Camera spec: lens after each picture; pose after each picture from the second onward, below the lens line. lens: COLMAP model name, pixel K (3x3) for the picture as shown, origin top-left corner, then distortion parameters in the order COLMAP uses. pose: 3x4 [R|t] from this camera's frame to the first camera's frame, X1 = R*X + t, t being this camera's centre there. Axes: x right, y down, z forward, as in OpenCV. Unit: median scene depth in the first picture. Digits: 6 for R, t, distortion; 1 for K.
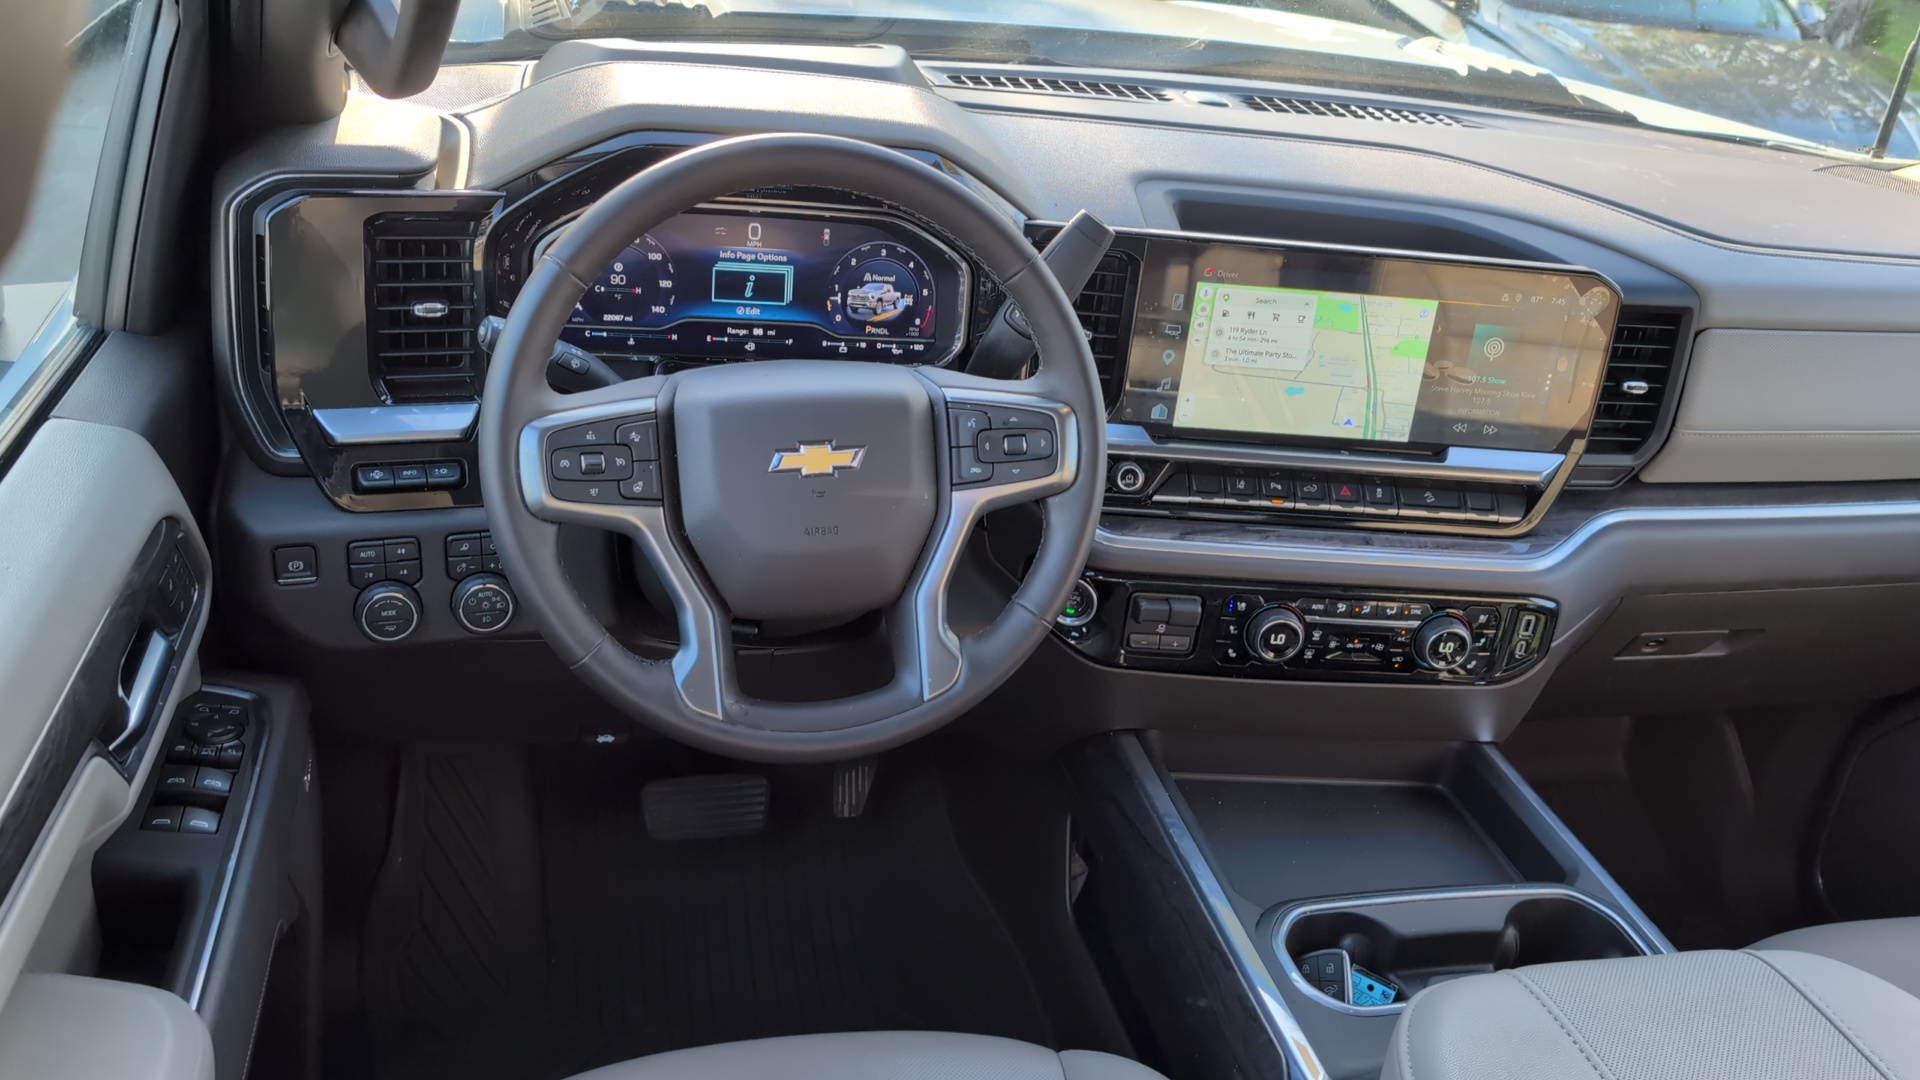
lens RADIAL K [[1616.8, 0, 960.6], [0, 1616.8, 573.1], [0, 0, 1]] dist [0.079384, -0.002796]
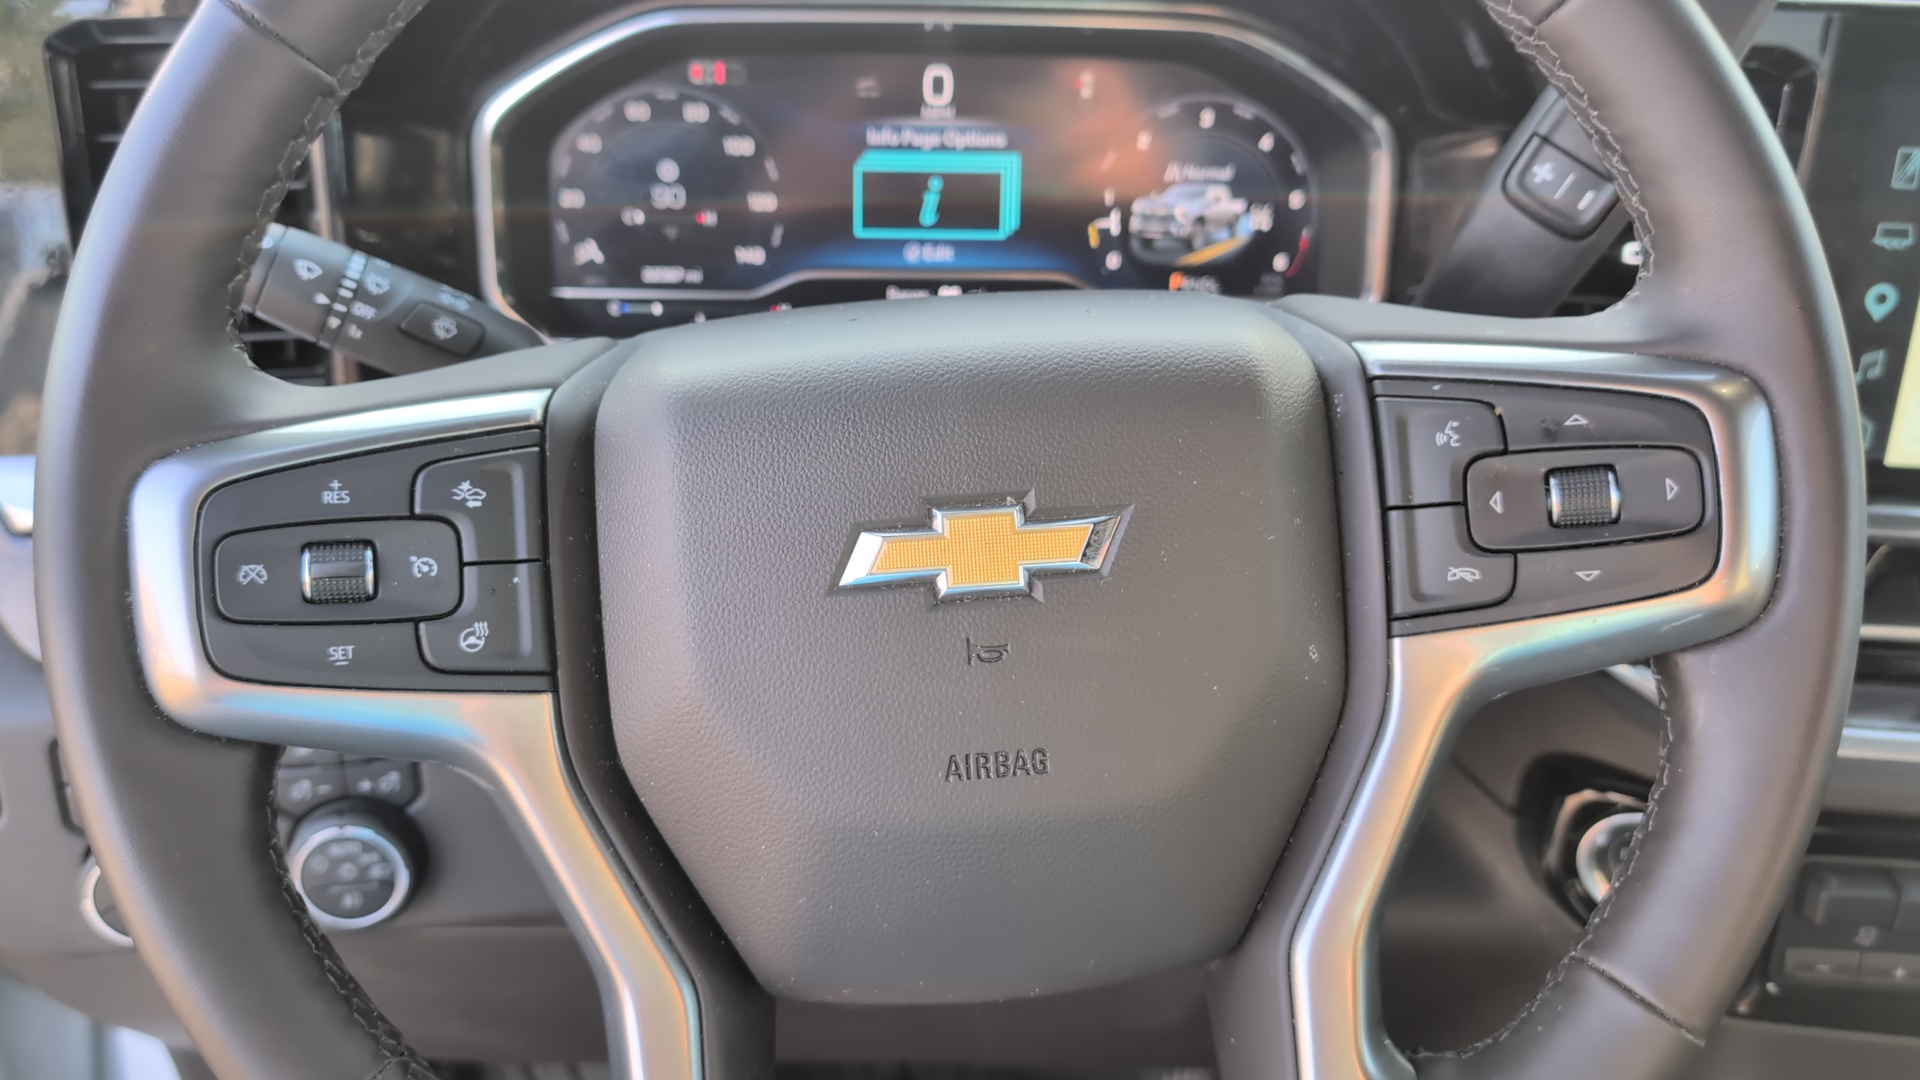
lens RADIAL K [[1616.8, 0, 960.6], [0, 1616.8, 573.1], [0, 0, 1]] dist [0.079384, -0.002796]
pose [[0.976090, -0.011573, -0.217060, -0.015515], [-0.000385, 0.998488, -0.054967, -0.037191], [0.217368, 0.053736, 0.974610, 0.531207]]
